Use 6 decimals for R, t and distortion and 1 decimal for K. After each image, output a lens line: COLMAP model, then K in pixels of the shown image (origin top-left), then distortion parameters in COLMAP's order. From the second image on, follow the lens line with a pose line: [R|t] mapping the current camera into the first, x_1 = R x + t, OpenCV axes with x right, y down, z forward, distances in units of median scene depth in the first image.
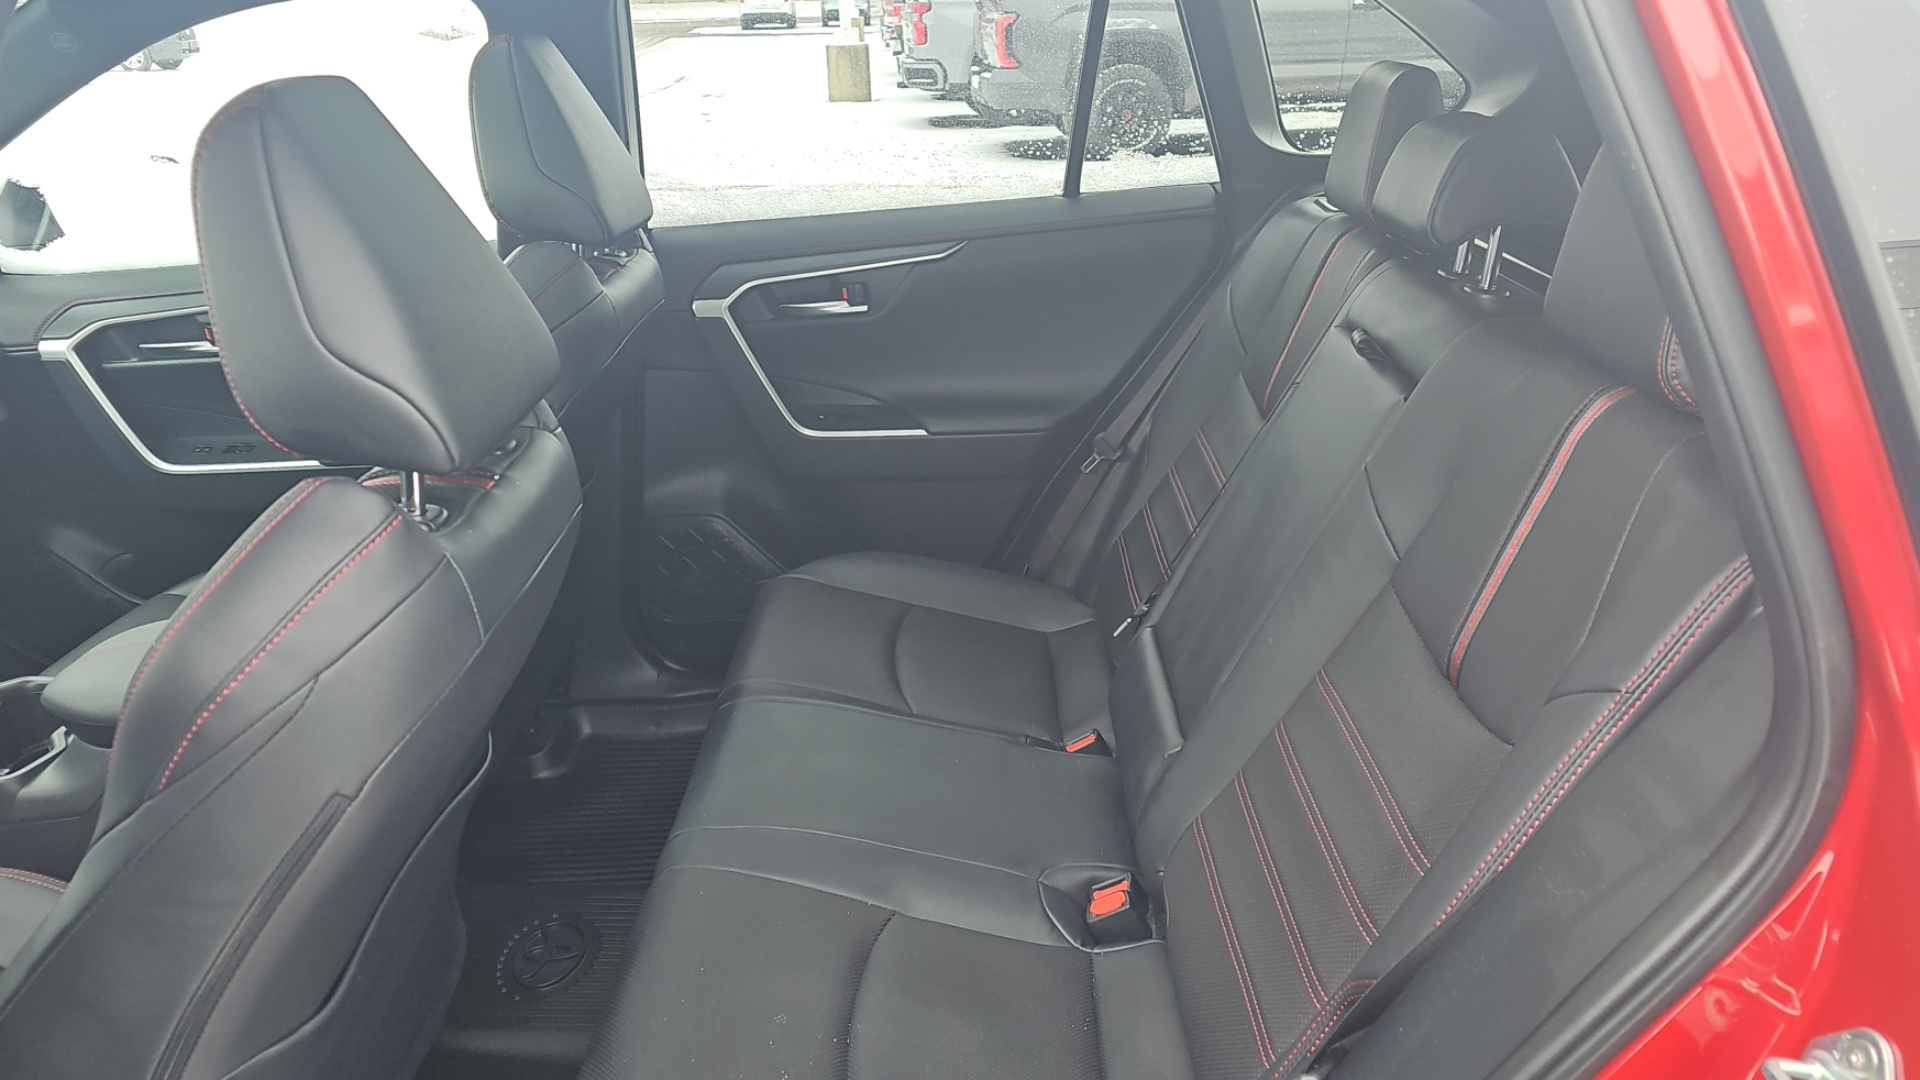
lens RADIAL K [[1360.8, 0, 960.0], [0, 1360.8, 540.0], [0, 0, 1]] dist [0.083382, -0.087156]
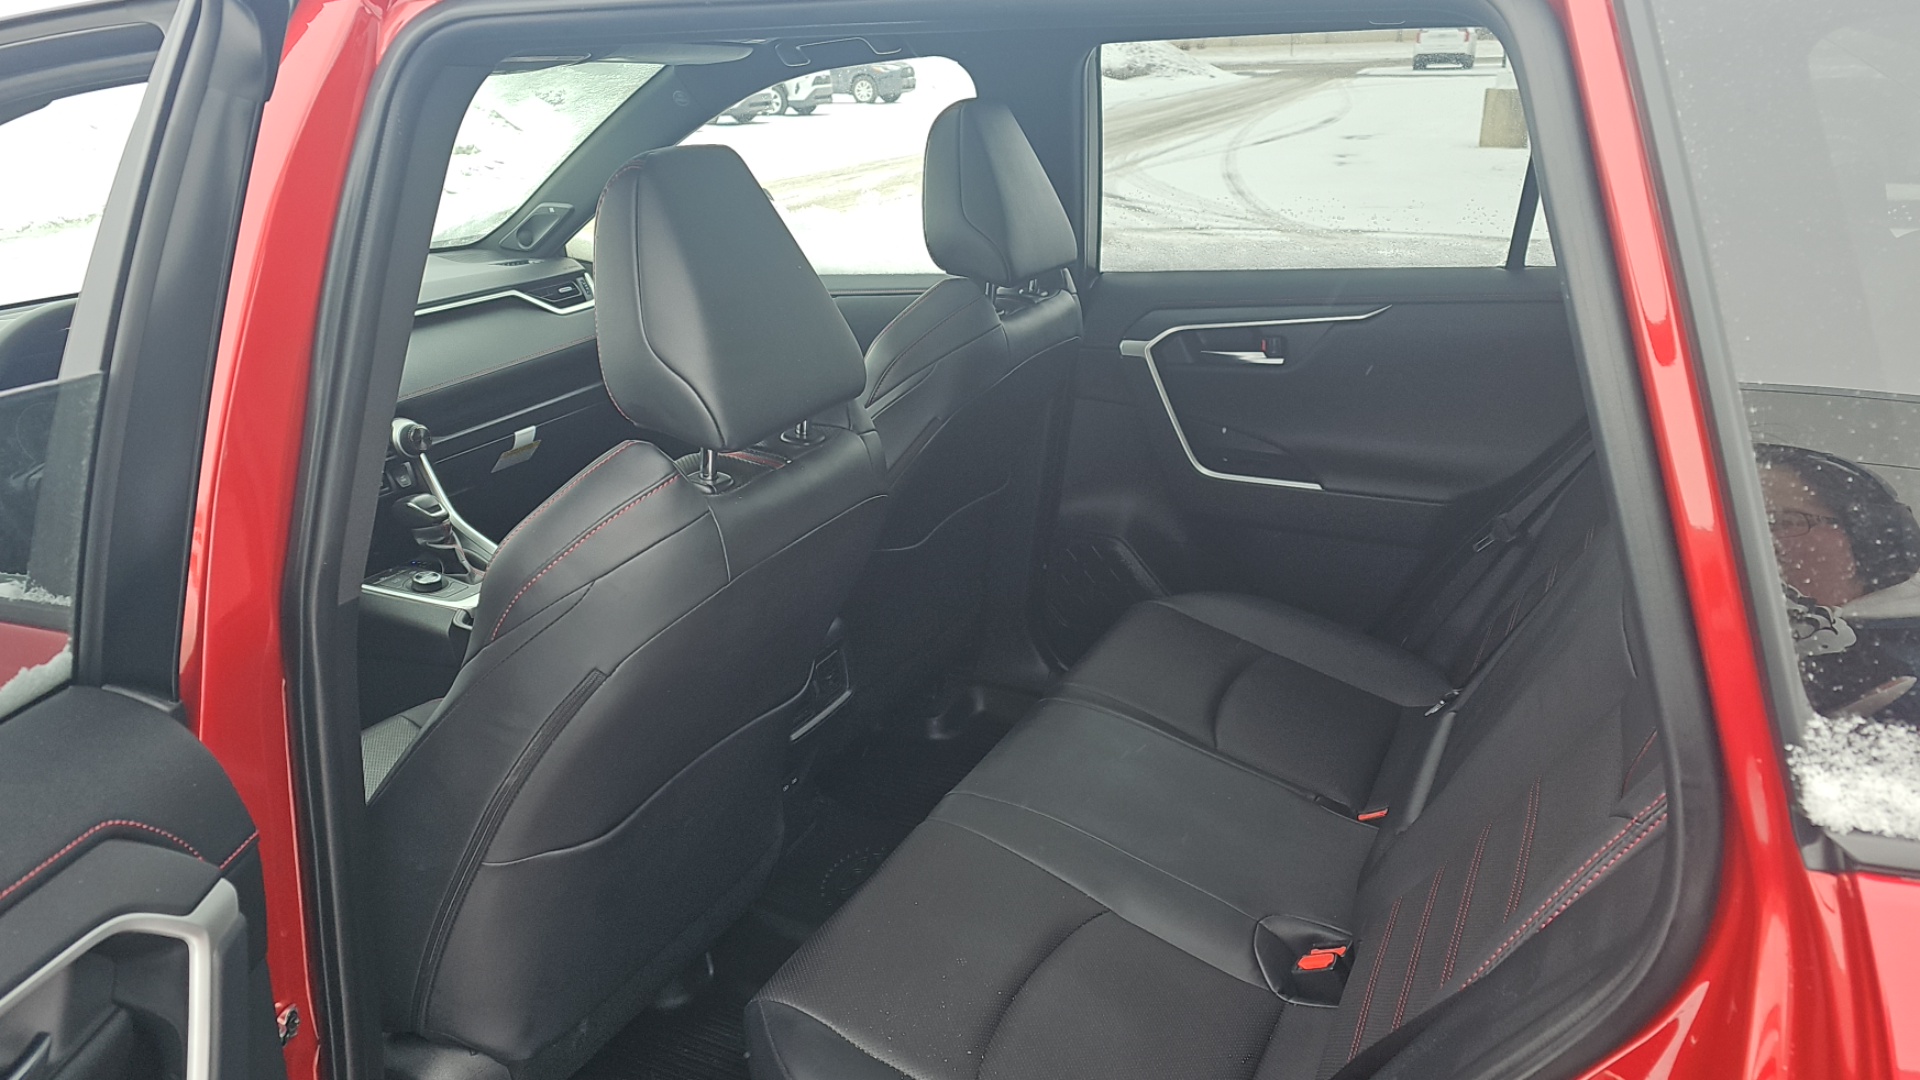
lens RADIAL K [[1360.8, 0, 960.0], [0, 1360.8, 540.0], [0, 0, 1]] dist [0.083382, -0.087156]
pose [[0.898986, 0.156093, -0.409217, 0.159113], [-0.166329, 0.986012, 0.010710, -0.006719], [0.405165, 0.058436, 0.912374, -0.039195]]
